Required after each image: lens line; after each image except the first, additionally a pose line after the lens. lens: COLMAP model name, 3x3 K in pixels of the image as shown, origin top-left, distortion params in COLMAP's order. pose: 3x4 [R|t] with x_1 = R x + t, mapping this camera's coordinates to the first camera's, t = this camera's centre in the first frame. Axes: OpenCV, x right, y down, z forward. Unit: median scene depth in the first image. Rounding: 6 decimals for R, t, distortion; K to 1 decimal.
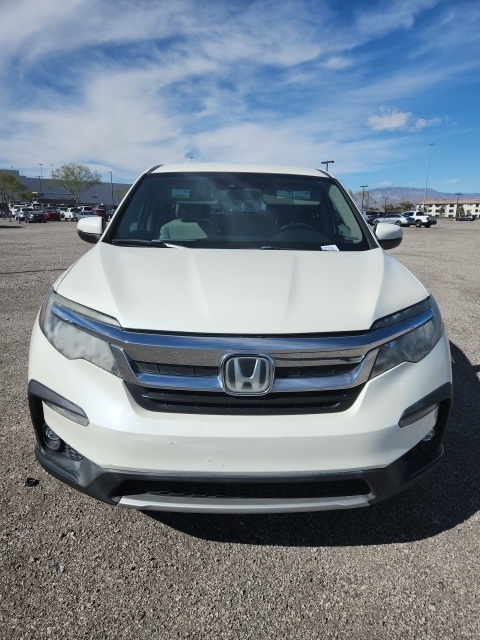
lens RADIAL K [[413.4, 0, 237.6], [0, 413.4, 320.3], [0, 0, 1]] dist [0.080595, -0.068342]
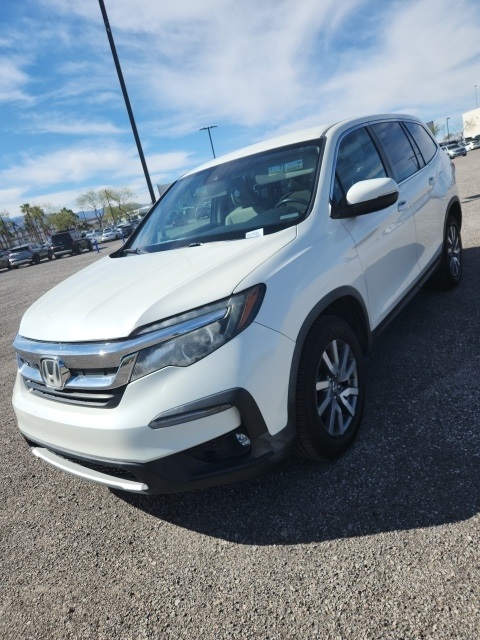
lens RADIAL K [[413.4, 0, 237.6], [0, 413.4, 320.3], [0, 0, 1]] dist [0.080595, -0.068342]
pose [[0.787838, -0.018006, -0.615619, 1.015477], [0.077257, 0.994566, 0.069779, -0.060771], [0.611017, -0.102535, 0.784949, 0.280560]]
